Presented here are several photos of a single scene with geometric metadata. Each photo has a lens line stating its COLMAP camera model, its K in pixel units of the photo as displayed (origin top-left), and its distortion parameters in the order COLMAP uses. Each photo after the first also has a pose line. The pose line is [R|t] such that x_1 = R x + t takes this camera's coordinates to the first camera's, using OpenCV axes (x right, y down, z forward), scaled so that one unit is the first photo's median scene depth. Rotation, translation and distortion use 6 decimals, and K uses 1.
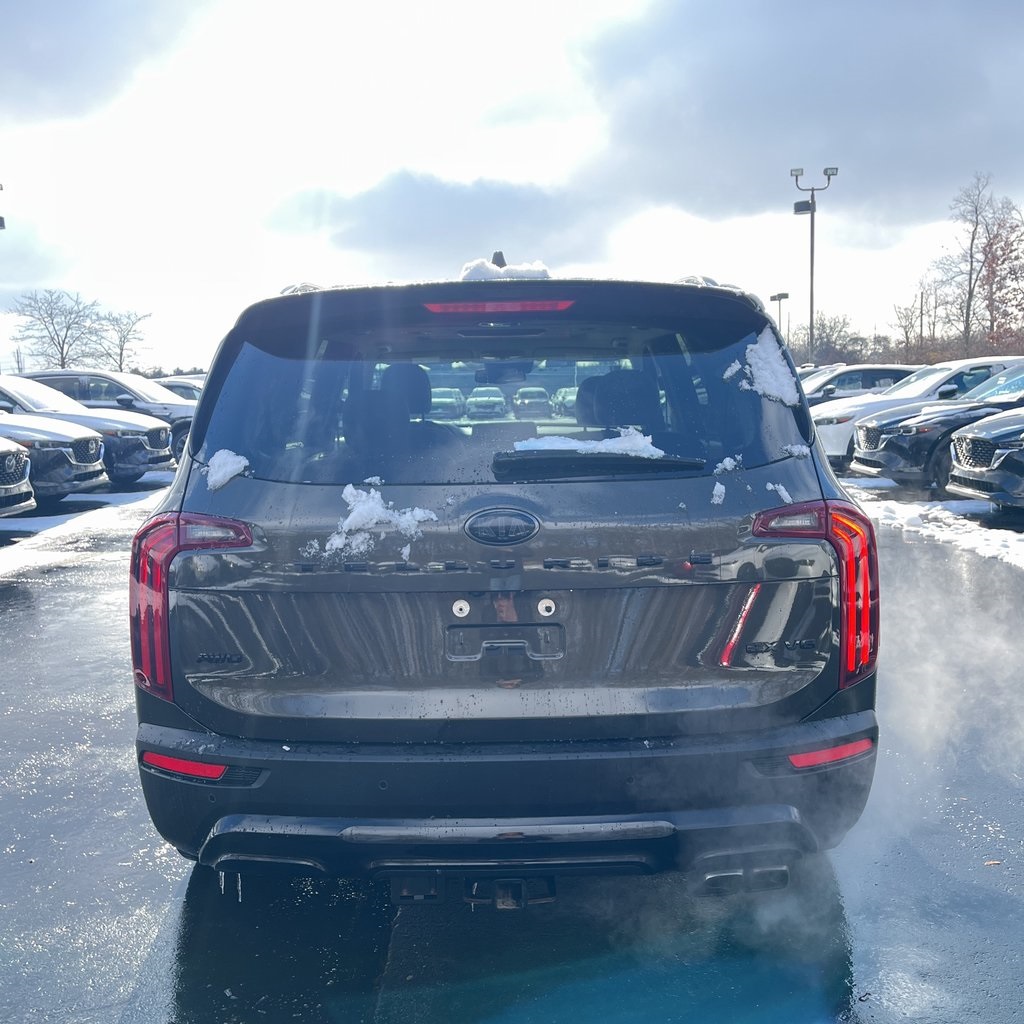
lens RADIAL K [[1022.6, 0, 509.6], [0, 1022.6, 506.6], [0, 0, 1]] dist [0.032719, 0.000000]
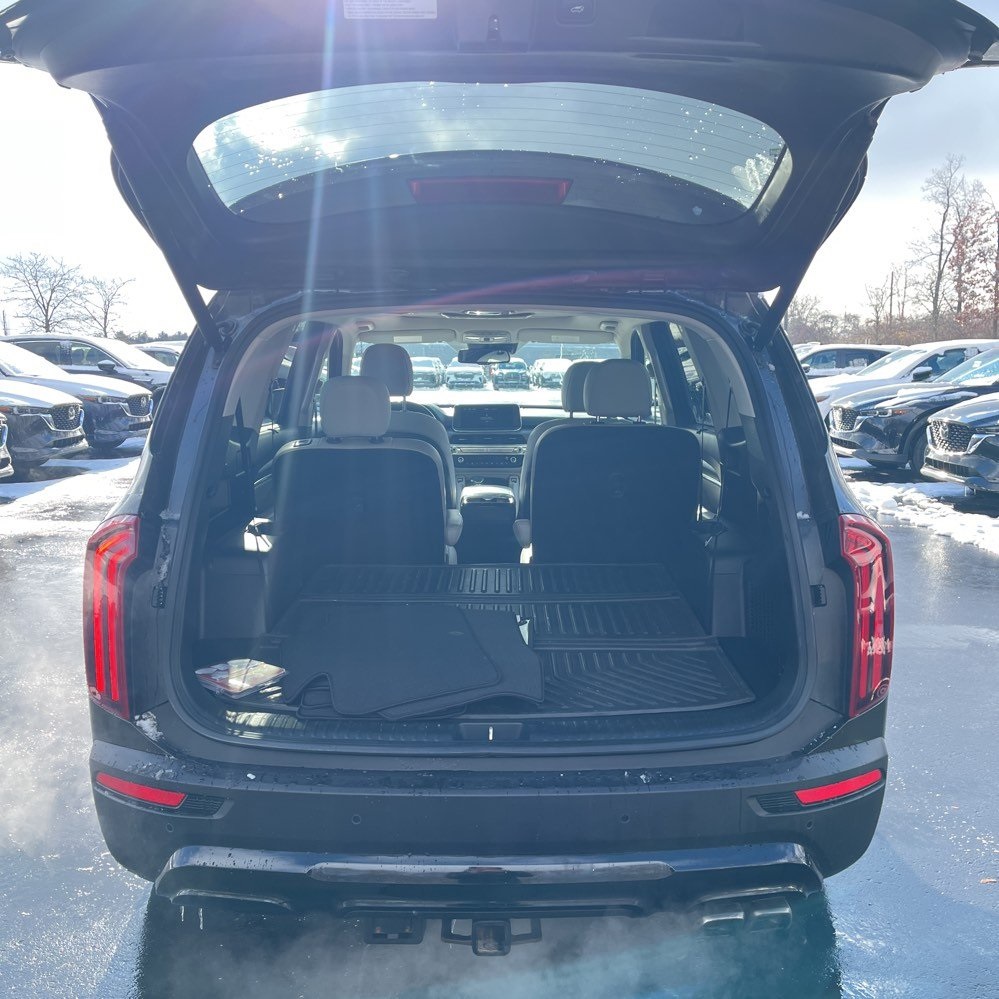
lens RADIAL K [[997.7, 0, 497.9], [0, 997.7, 501.0], [0, 0, 1]] dist [0.032719, 0.000000]
pose [[0.999771, 0.017597, 0.012192, -0.004930], [-0.017915, 0.999488, 0.026521, -0.015870], [-0.011719, -0.026733, 0.999574, 0.043858]]
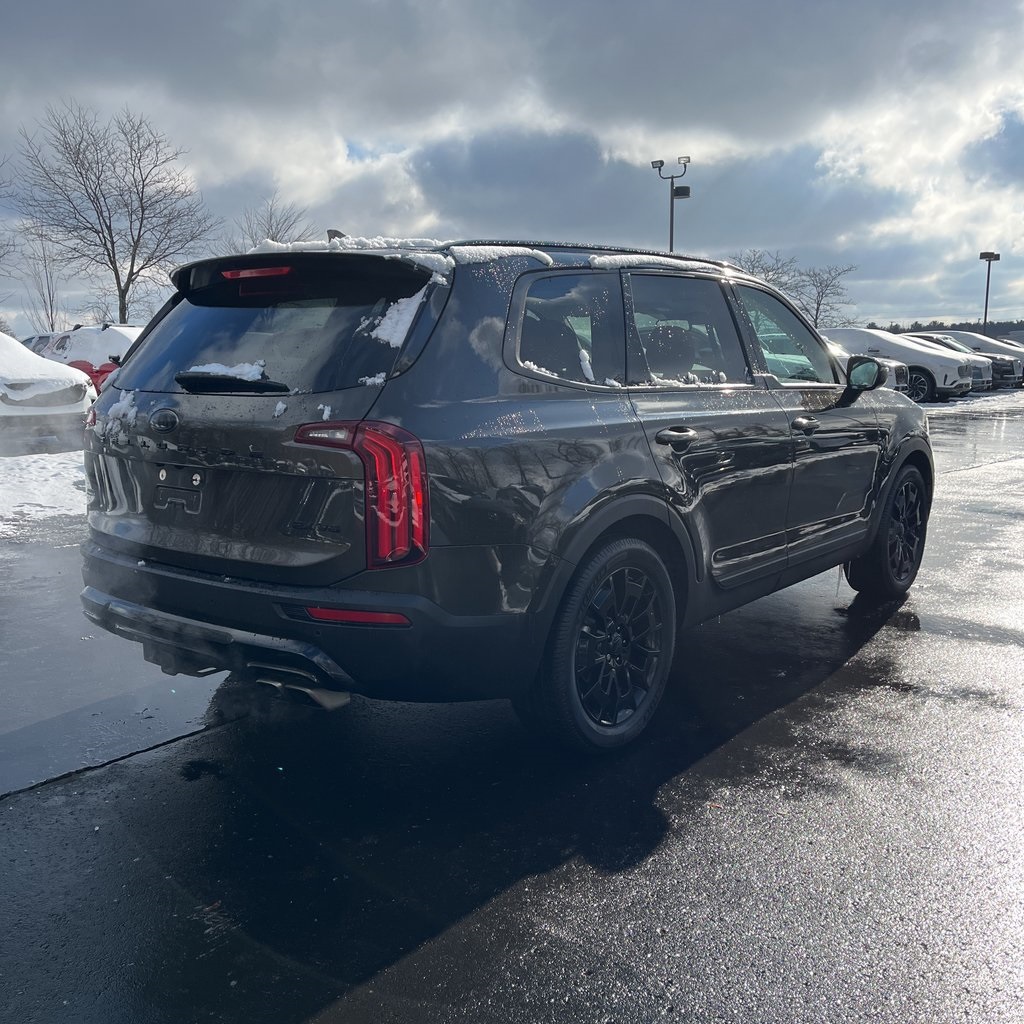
lens RADIAL K [[1022.6, 0, 511.3], [0, 1022.6, 508.9], [0, 0, 1]] dist [0.032719, 0.000000]
pose [[0.776968, 0.111242, -0.619633, 0.534147], [-0.082994, 0.993773, 0.074344, -0.002761], [0.624045, -0.006337, 0.781363, 0.050515]]
